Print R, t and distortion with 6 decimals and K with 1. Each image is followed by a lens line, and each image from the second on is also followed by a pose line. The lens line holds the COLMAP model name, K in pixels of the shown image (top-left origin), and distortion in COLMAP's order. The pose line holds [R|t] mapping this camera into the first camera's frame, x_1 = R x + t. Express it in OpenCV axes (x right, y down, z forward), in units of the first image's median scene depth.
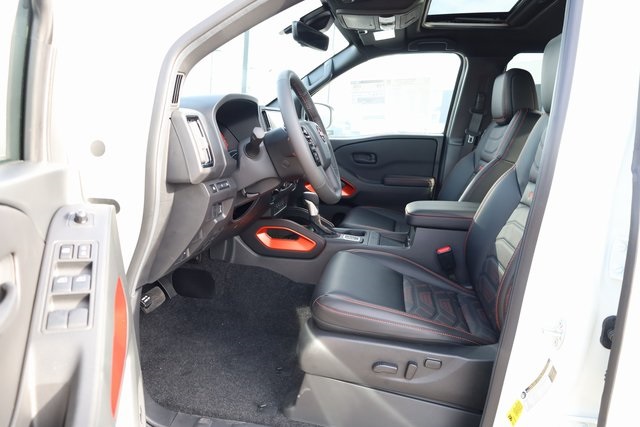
lens RADIAL K [[442.0, 0, 320.0], [0, 442.0, 213.5], [0, 0, 1]] dist [-0.007544, -0.002566]
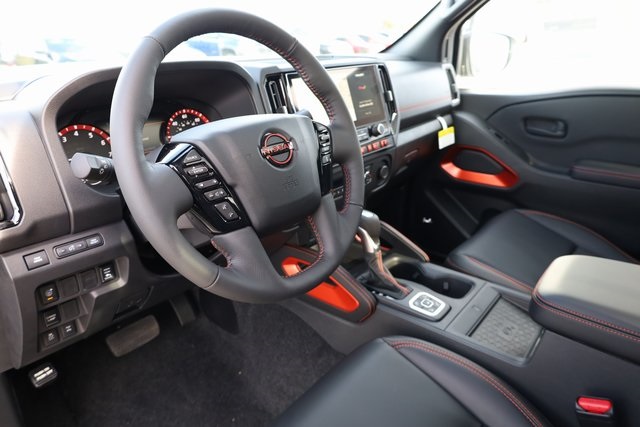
lens RADIAL K [[442.0, 0, 320.0], [0, 442.0, 213.5], [0, 0, 1]] dist [-0.007544, -0.002566]
pose [[0.864154, 0.141894, -0.482808, 0.207279], [-0.056790, 0.980793, 0.186601, -0.152529], [0.500012, -0.133833, 0.855615, 0.465721]]
